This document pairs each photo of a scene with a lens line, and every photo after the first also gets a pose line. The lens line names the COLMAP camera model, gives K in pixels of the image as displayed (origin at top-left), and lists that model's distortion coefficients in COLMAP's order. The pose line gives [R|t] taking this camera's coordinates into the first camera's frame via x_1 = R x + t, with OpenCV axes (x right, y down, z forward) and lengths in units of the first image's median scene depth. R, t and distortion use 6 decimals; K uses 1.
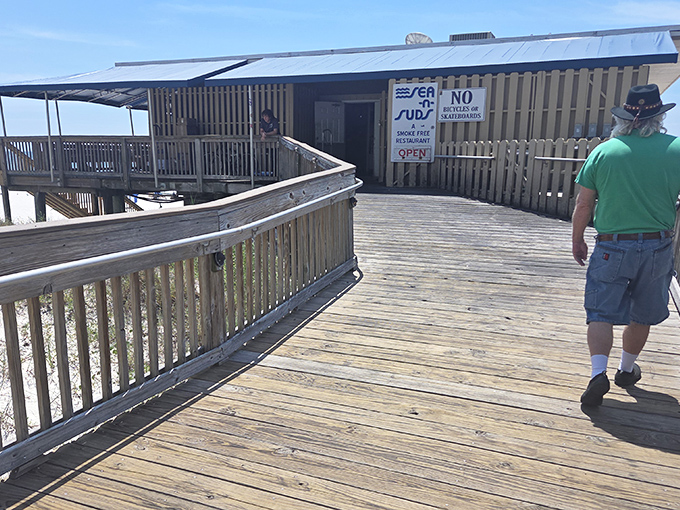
lens RADIAL K [[577.9, 0, 340.0], [0, 577.9, 255.0], [0, 0, 1]] dist [0.055264, -0.000710]
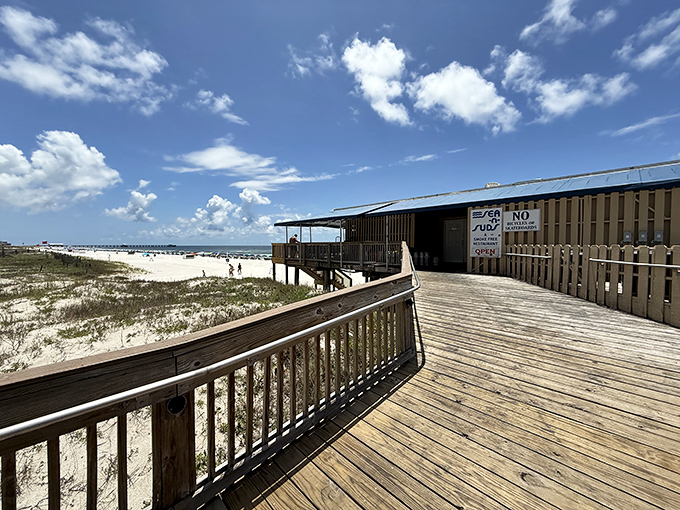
lens RADIAL K [[272.3, 0, 339.4], [0, 272.3, 246.3], [0, 0, 1]] dist [0.013625, 0.000018]
pose [[0.921441, -0.004901, -0.388488, 0.051051], [-0.062050, 0.985229, -0.159604, -0.050127], [0.383532, 0.171172, 0.907526, 0.187011]]
